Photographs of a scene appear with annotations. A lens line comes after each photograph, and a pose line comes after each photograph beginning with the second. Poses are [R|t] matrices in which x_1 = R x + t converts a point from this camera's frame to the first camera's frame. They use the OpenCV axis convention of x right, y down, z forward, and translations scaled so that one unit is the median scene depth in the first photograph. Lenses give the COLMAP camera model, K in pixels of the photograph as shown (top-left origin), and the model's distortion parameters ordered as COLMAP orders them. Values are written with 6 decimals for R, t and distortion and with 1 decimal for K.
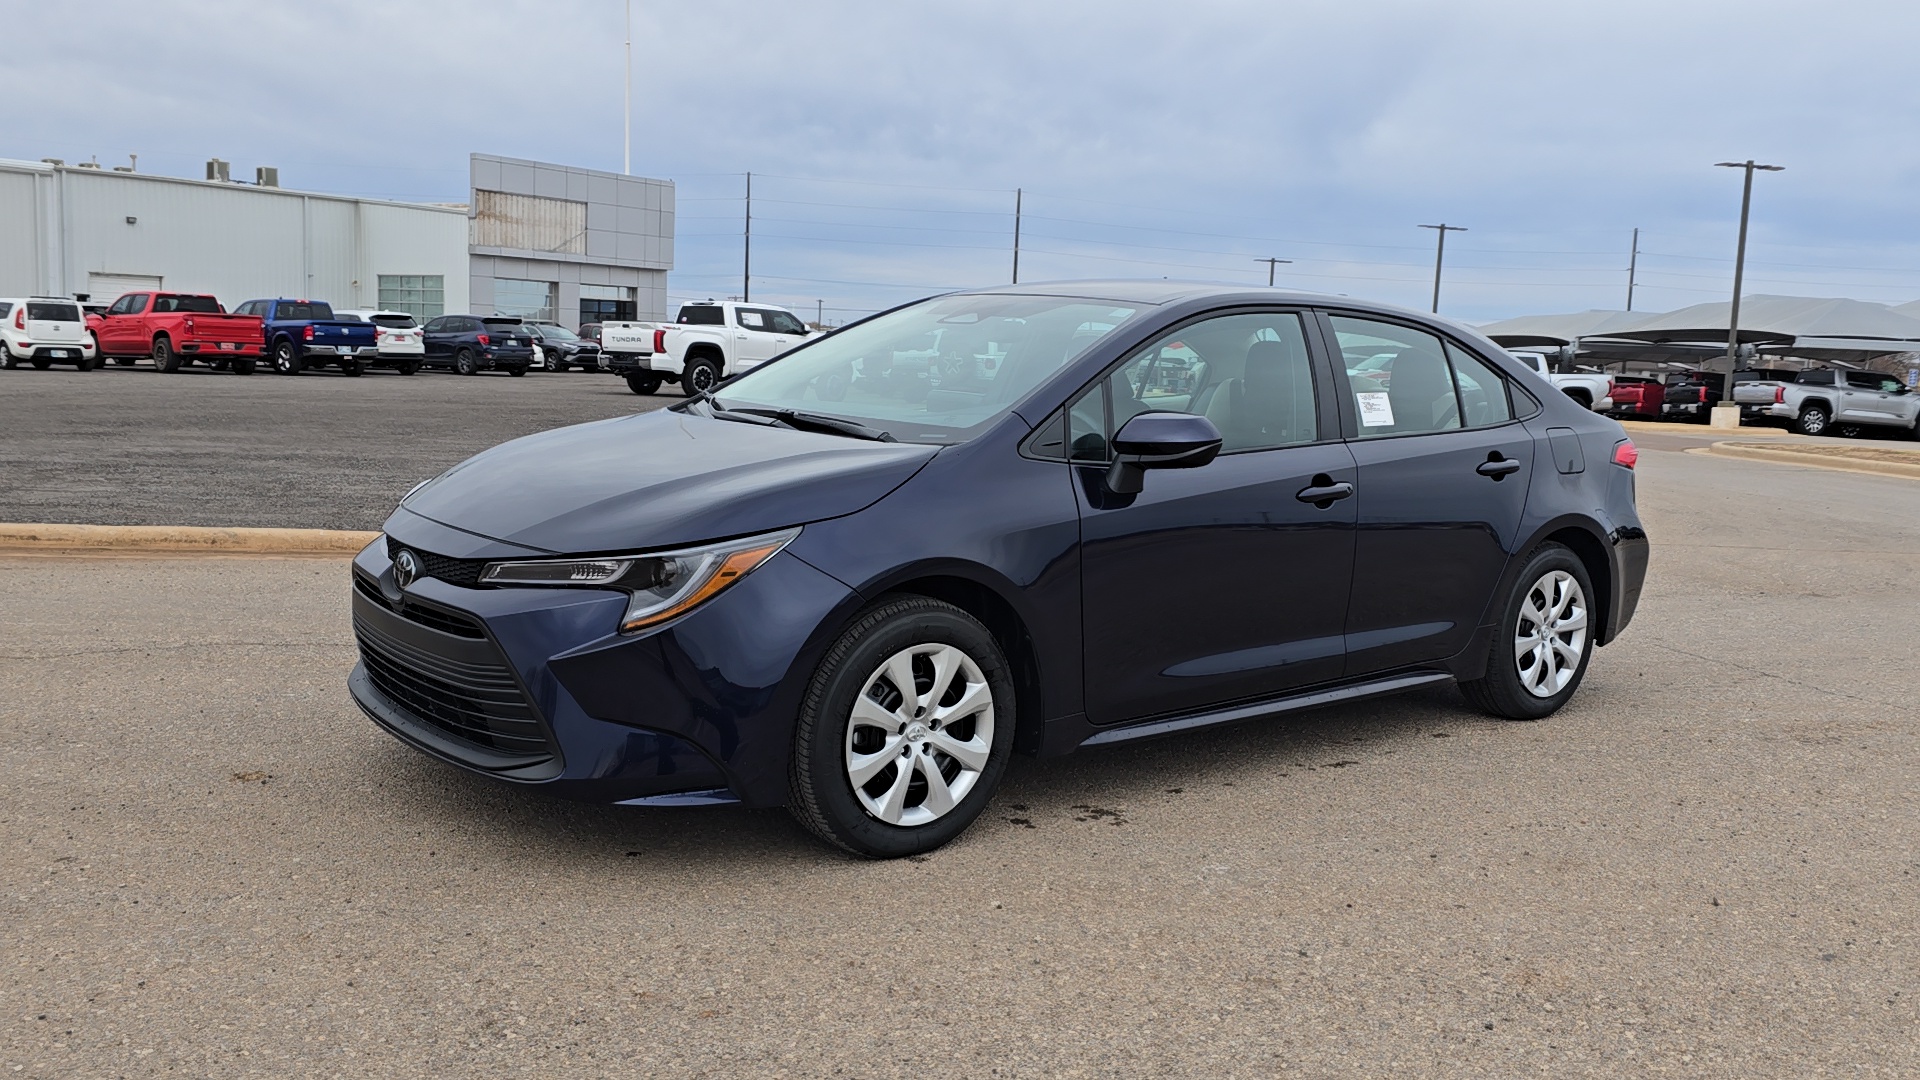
lens RADIAL K [[1592.4, 0, 972.4], [0, 1592.4, 543.8], [0, 0, 1]] dist [0.000170, 0.002753]
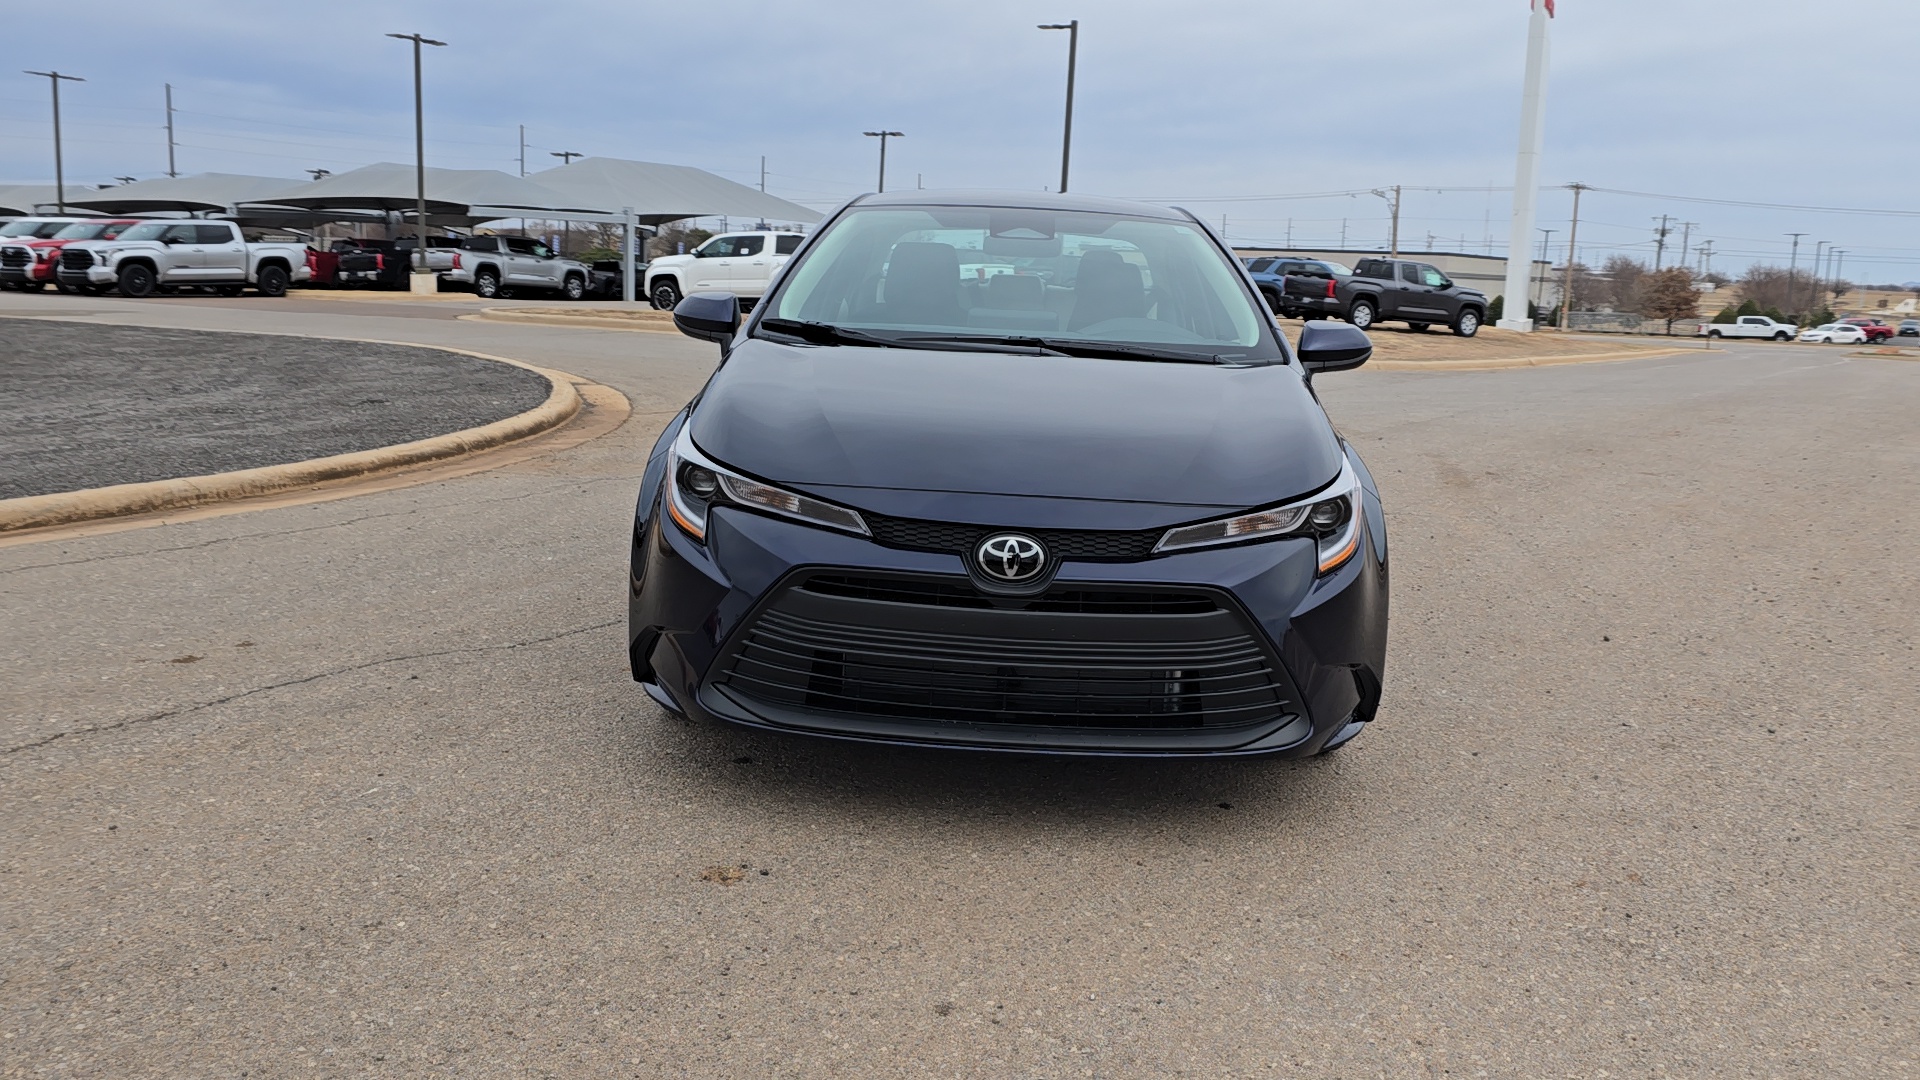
lens RADIAL K [[1592.4, 0, 952.3], [0, 1592.4, 534.8], [0, 0, 1]] dist [0.000170, 0.002753]
pose [[0.649906, -0.146111, 0.745838, -0.100078], [0.086440, 0.989189, 0.118462, -0.009735], [-0.755083, -0.012519, 0.655509, 0.047630]]
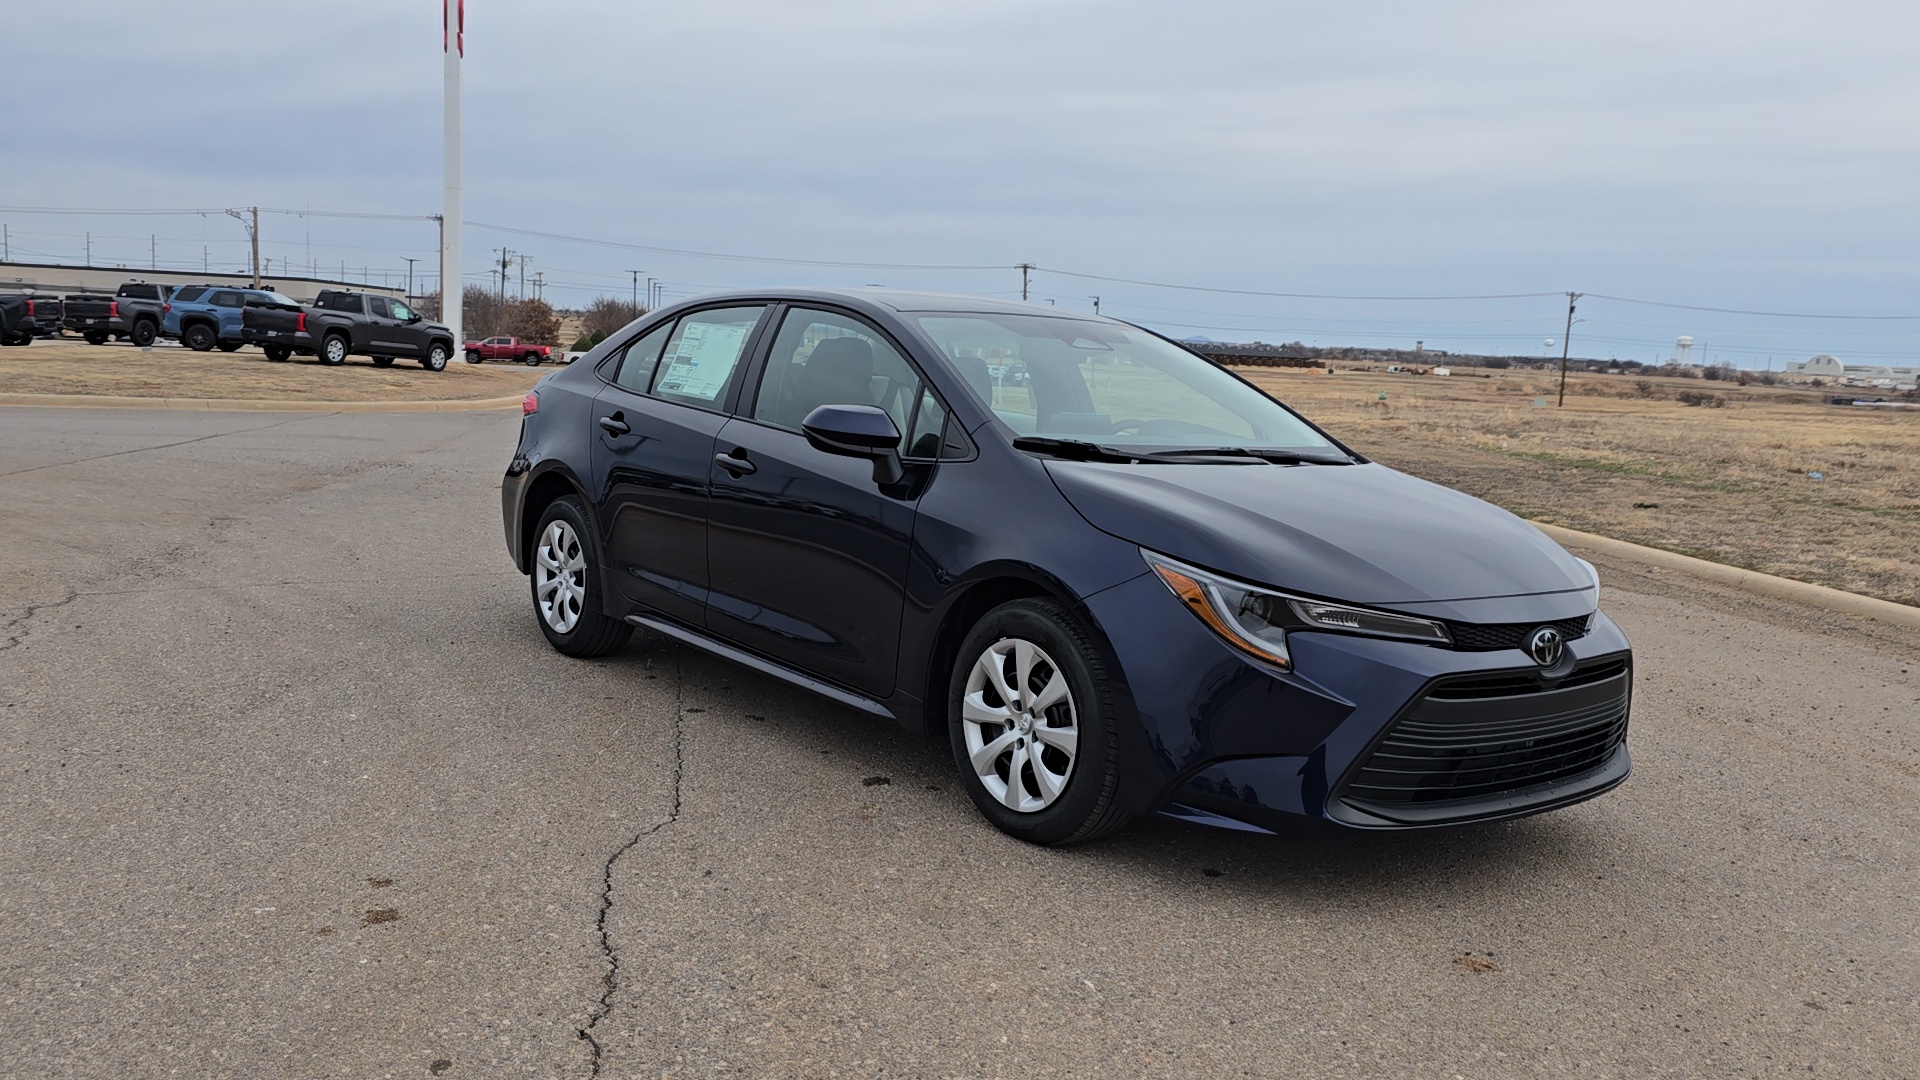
lens RADIAL K [[1592.4, 0, 953.8], [0, 1592.4, 543.2], [0, 0, 1]] dist [0.000170, 0.002753]
pose [[-0.010719, -0.169160, 0.985530, -0.141733], [0.073765, 0.982768, 0.169488, -0.028110], [-0.997218, 0.074515, 0.001943, 0.157797]]
